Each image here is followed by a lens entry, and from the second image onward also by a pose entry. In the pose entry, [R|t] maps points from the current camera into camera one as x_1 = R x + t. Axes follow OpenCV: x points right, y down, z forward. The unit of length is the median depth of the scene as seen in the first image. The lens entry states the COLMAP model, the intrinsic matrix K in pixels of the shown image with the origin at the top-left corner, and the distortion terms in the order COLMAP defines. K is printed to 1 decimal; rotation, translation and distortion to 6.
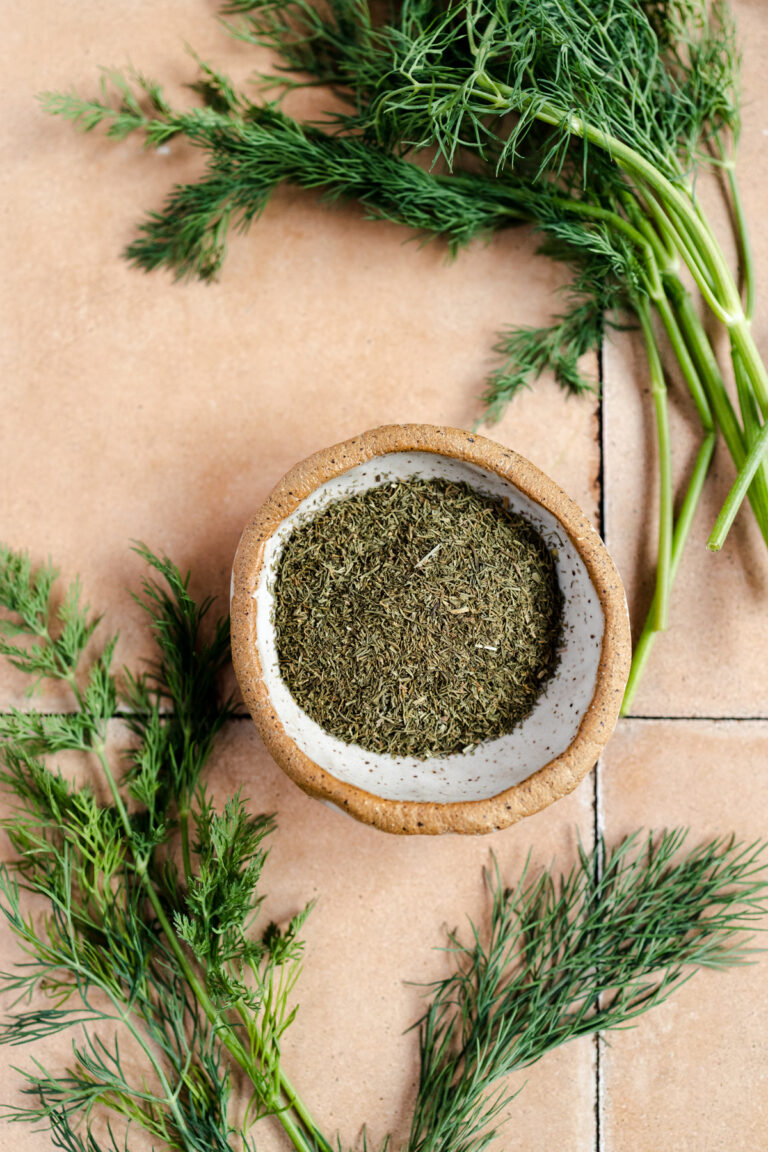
lens RADIAL K [[1226.2, 0, 451.7], [0, 1226.2, 549.9], [0, 0, 1]] dist [0.036303, 0.000000]
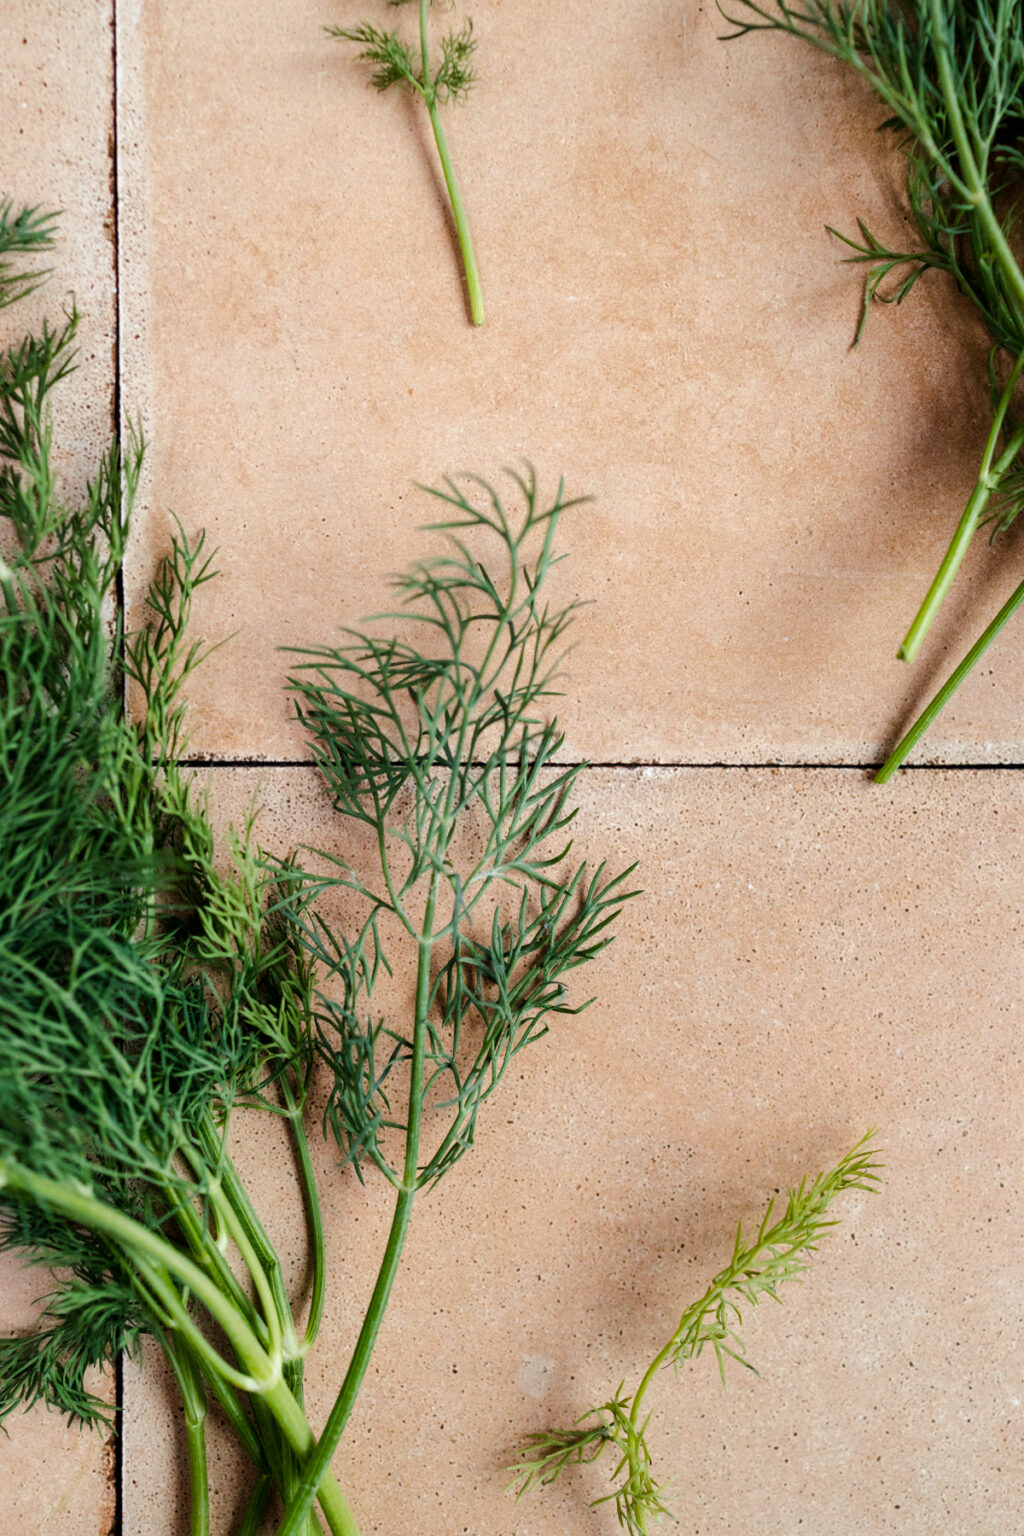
lens RADIAL K [[1635.0, 0, 582.1], [0, 1635.0, 750.2], [0, 0, 1]] dist [0.036303, 0.000000]
pose [[0.998304, 0.005397, 0.057966, 0.335814], [-0.014992, 0.985945, 0.166394, -0.679257], [-0.056254, -0.166981, 0.984354, 0.095548]]
